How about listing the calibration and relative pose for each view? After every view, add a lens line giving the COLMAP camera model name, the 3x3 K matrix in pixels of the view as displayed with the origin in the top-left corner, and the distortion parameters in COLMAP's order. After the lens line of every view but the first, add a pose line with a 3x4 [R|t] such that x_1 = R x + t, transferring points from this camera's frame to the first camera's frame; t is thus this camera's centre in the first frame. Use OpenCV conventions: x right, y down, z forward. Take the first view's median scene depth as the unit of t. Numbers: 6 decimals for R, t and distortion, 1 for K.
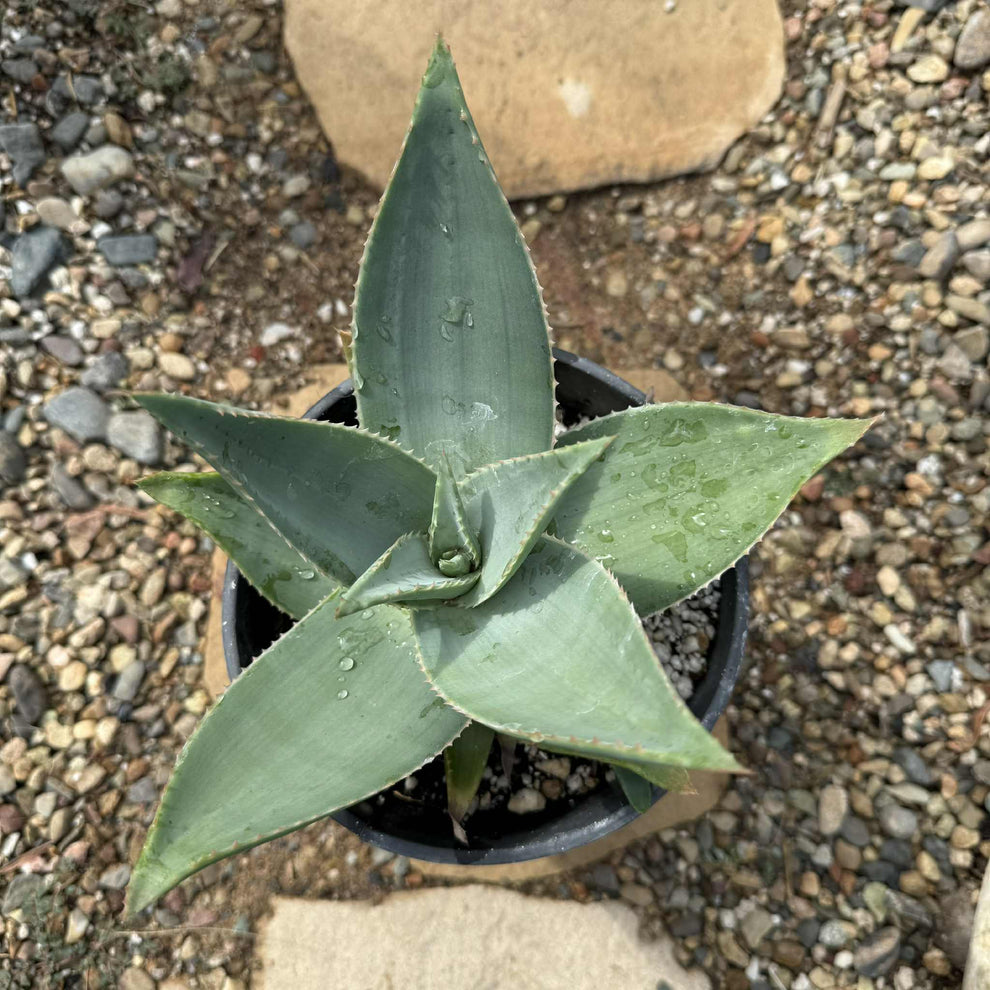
lens RADIAL K [[952.9, 0, 495.0], [0, 952.9, 495.0], [0, 0, 1]] dist [-0.024639, -0.065653]
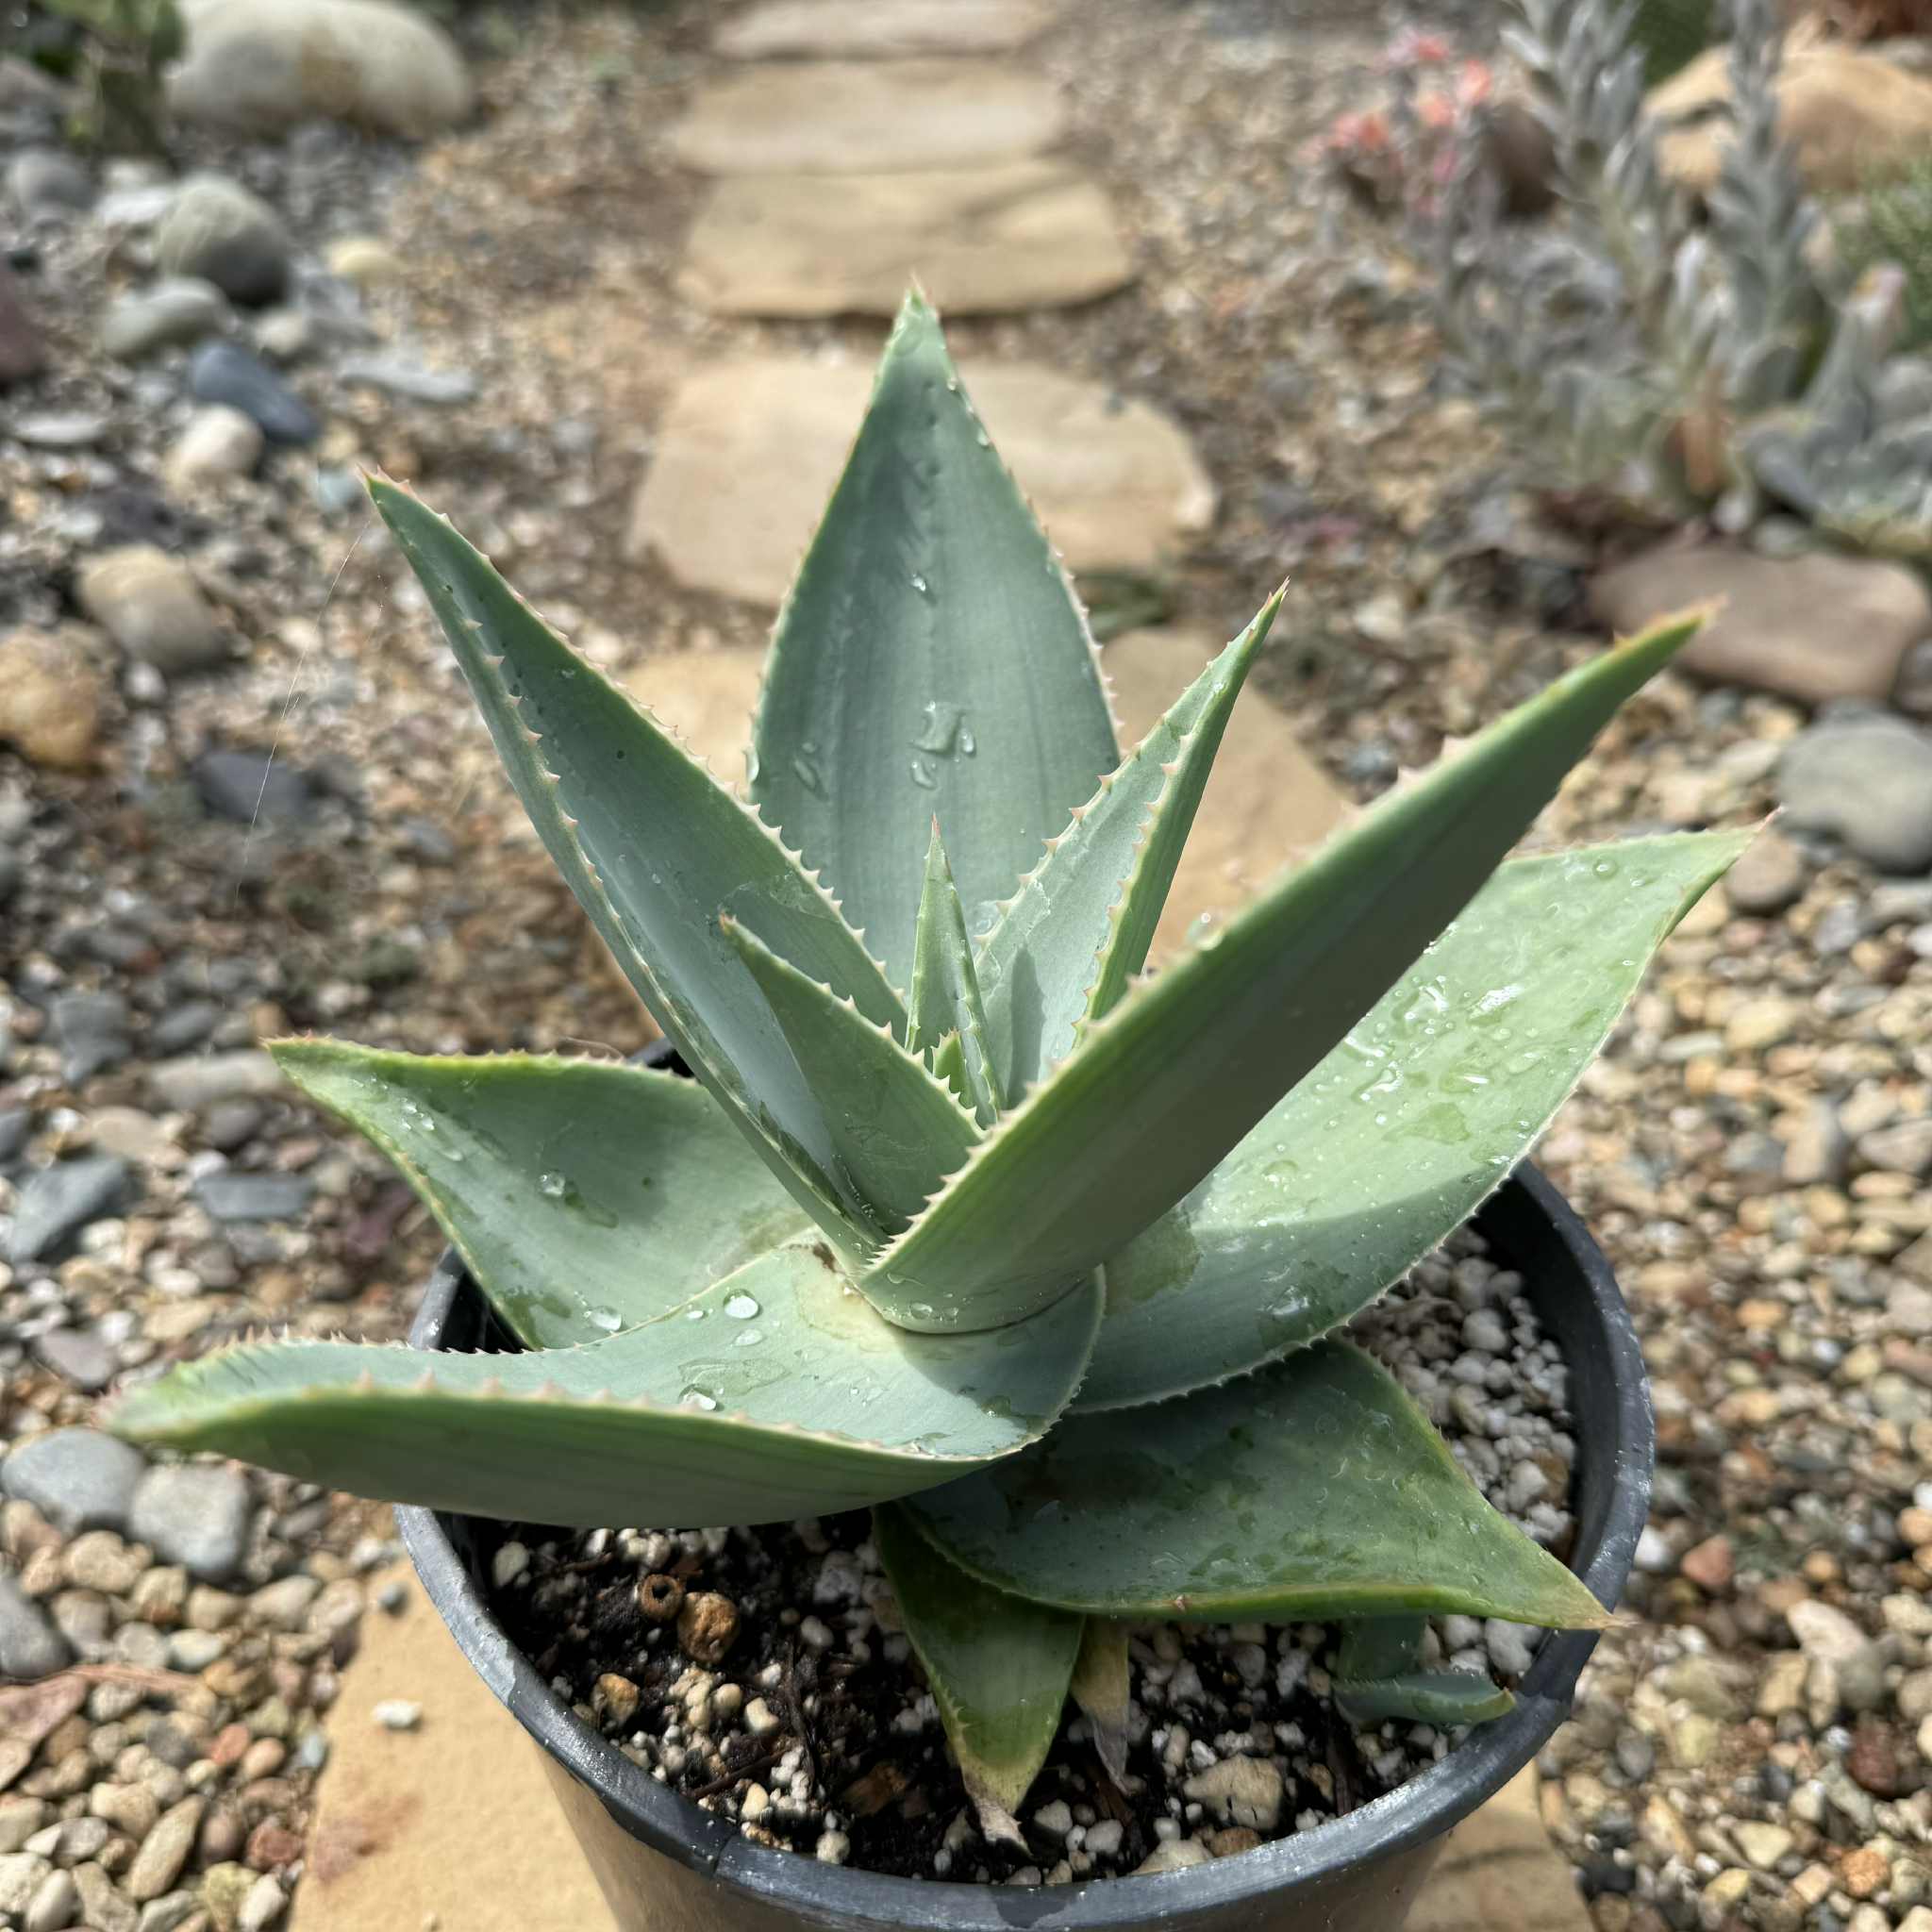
lens RADIAL K [[1859.6, 0, 966.0], [0, 1859.6, 966.0], [0, 0, 1]] dist [-0.024639, -0.065653]
pose [[0.998869, -0.027104, 0.039074, -0.040172], [0.046221, 0.746551, -0.663721, 0.338122], [-0.011181, 0.664776, 0.746959, 0.170787]]
